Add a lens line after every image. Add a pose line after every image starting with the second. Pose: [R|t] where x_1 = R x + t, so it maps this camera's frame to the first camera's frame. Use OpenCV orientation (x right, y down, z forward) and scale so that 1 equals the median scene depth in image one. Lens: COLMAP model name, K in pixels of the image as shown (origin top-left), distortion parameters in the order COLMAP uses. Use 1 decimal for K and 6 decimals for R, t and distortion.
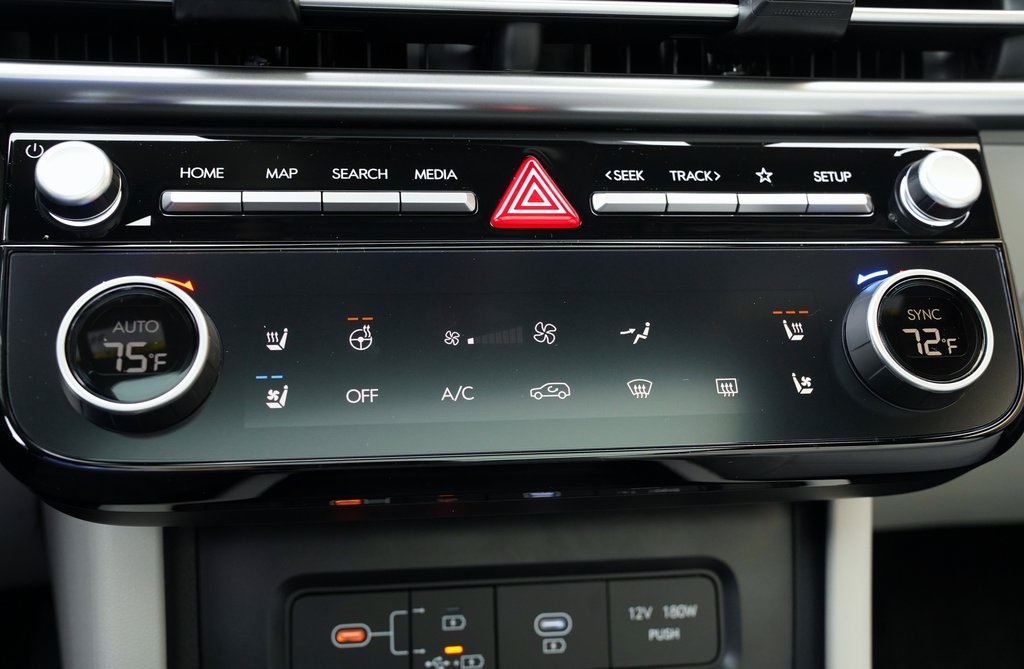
lens RADIAL K [[1108.1, 0, 506.4], [0, 1108.1, 328.9], [0, 0, 1]] dist [0.011946, 0.000000]
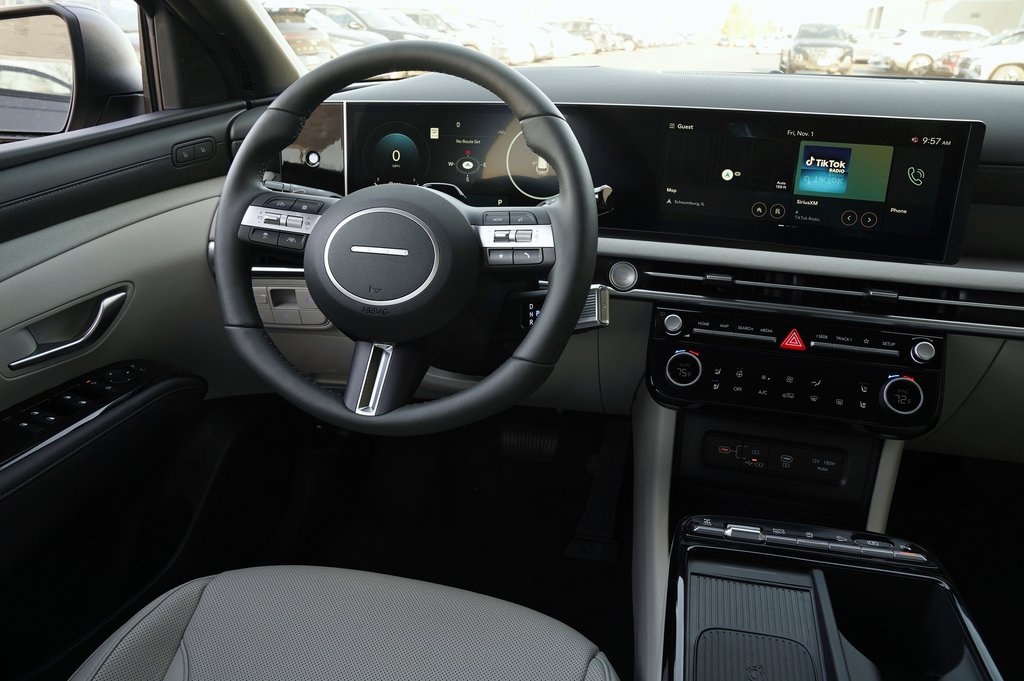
lens RADIAL K [[706.6, 0, 514.9], [0, 706.6, 345.1], [0, 0, 1]] dist [-0.113849, 0.055389]
pose [[0.896770, 0.145565, -0.417869, 0.158209], [-0.097179, 0.986076, 0.134948, -0.321215], [0.431694, -0.080409, 0.898429, -1.415680]]
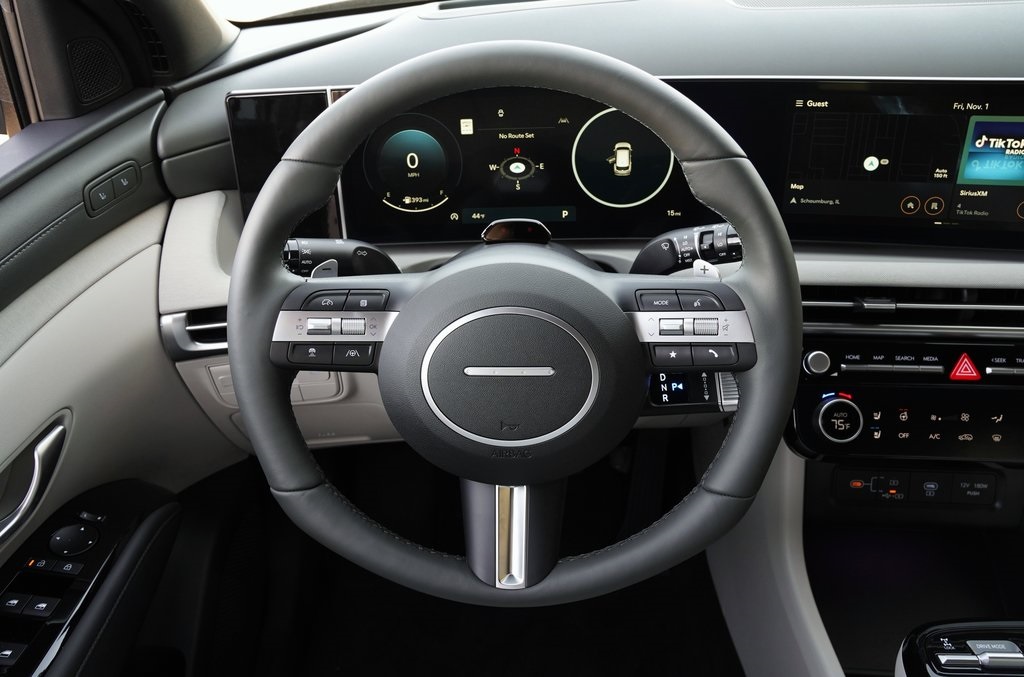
lens RADIAL K [[813.8, 0, 516.8], [0, 813.8, 337.3], [0, 0, 1]] dist [-0.075414, 0.091351]
pose [[0.968735, 0.076812, -0.235906, -0.633974], [-0.011032, 0.963261, 0.268339, -0.759127], [0.247851, -0.257347, 0.933993, -1.264393]]
